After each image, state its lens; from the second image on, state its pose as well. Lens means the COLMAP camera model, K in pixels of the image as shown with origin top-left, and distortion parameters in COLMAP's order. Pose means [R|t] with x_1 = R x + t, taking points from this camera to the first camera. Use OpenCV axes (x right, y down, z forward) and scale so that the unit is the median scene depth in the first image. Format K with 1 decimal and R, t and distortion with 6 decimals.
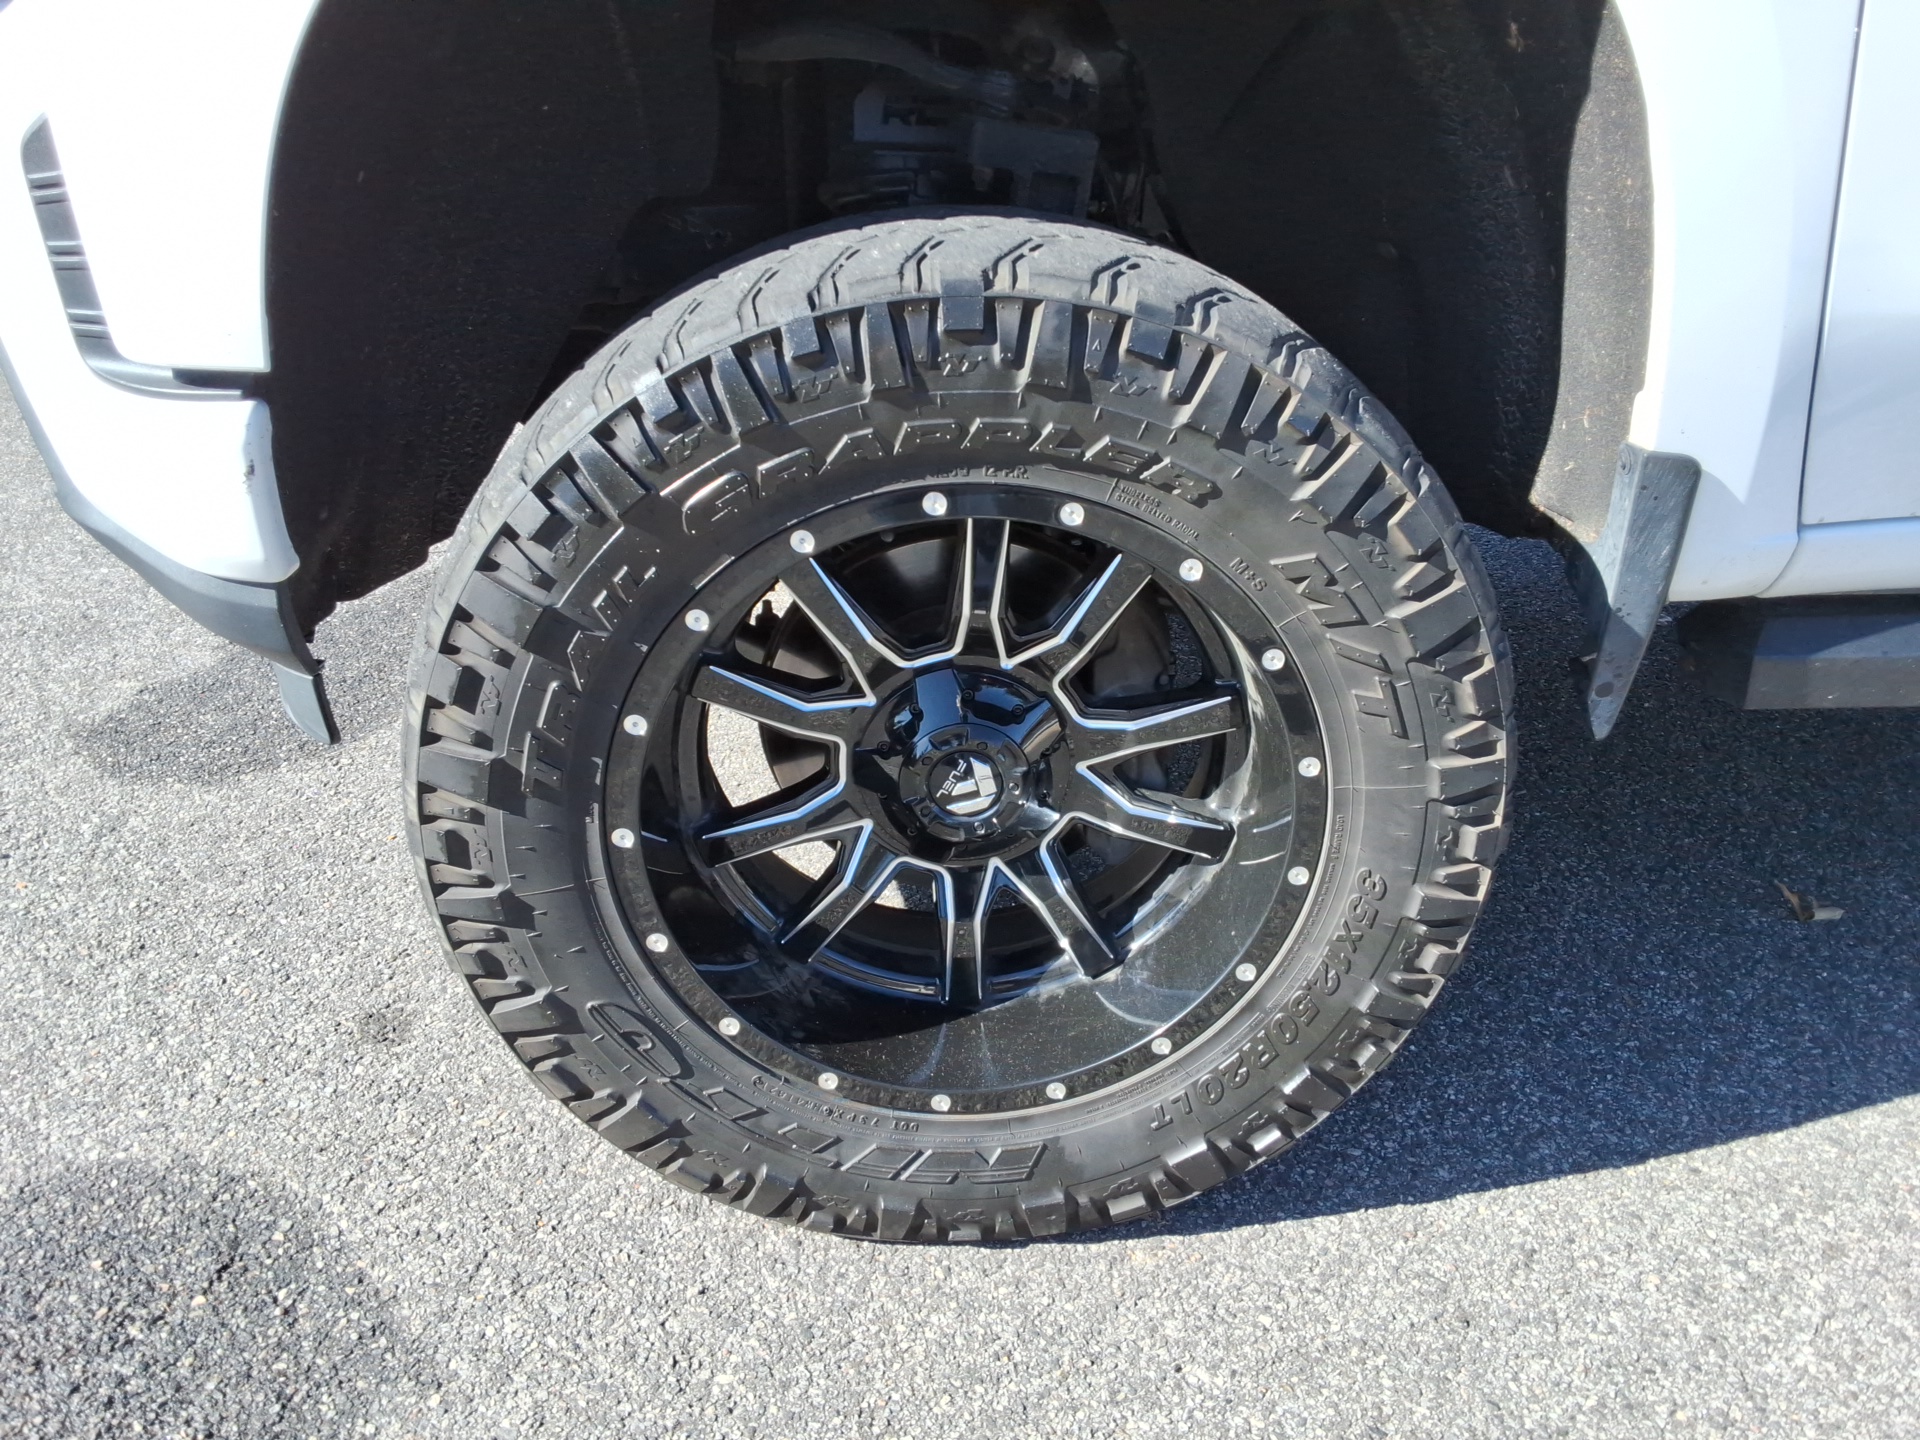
lens RADIAL K [[1541.3, 0, 972.8], [0, 1541.3, 702.9], [0, 0, 1]] dist [0.105877, -0.163049]
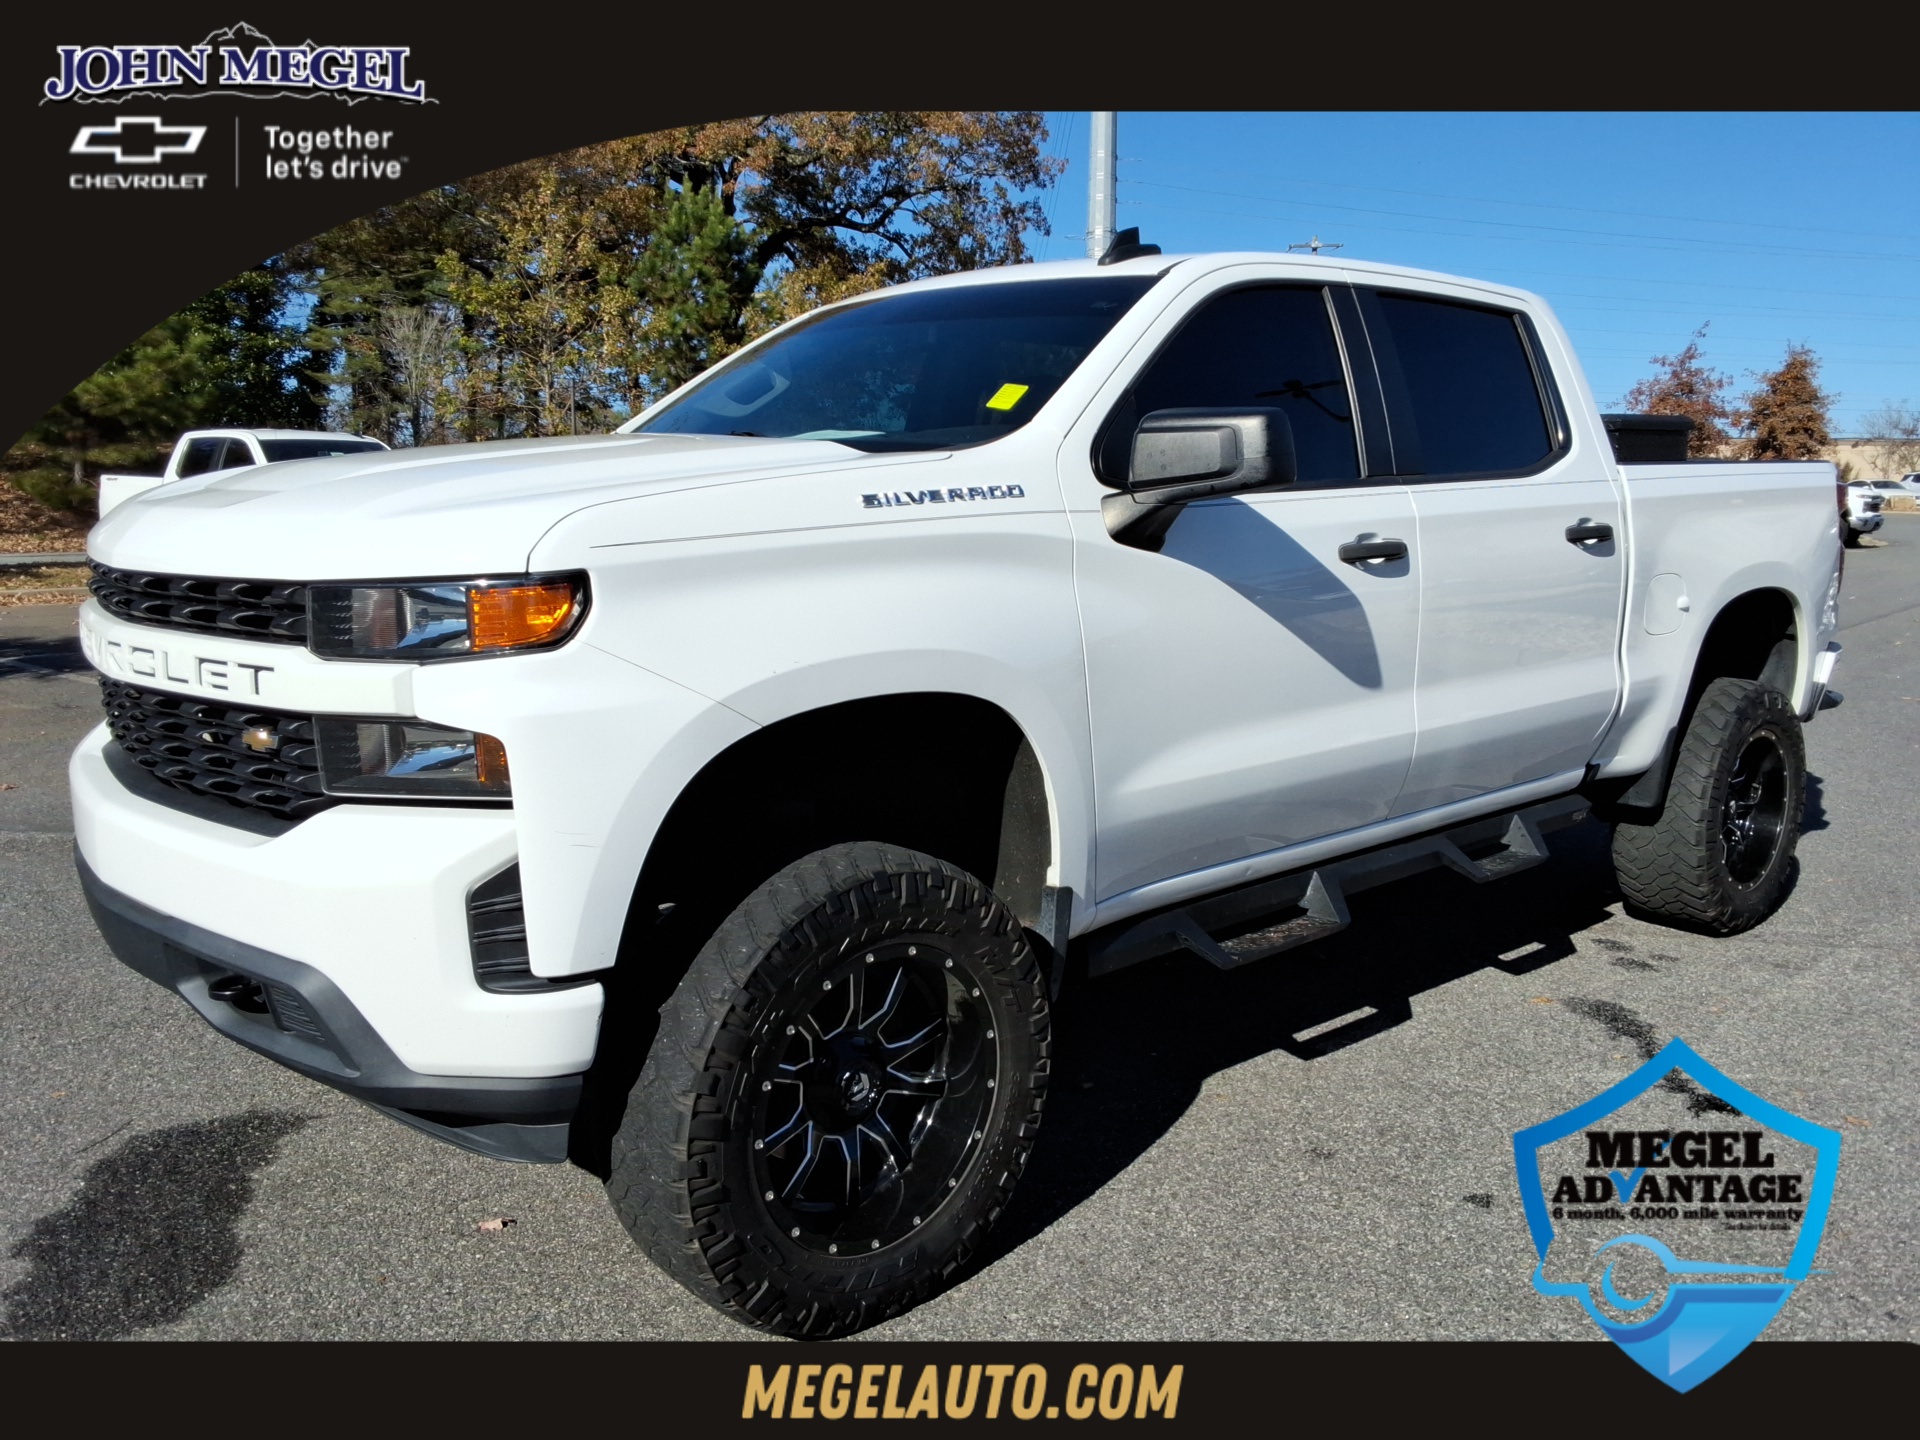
lens RADIAL K [[1532.4, 0, 969.6], [0, 1532.4, 707.4], [0, 0, 1]] dist [0.143906, -0.250875]
pose [[0.771222, -0.110183, 0.626958, -1.267504], [0.284760, 0.940581, -0.184985, -0.003306], [-0.569323, 0.321197, 0.756772, -0.992554]]
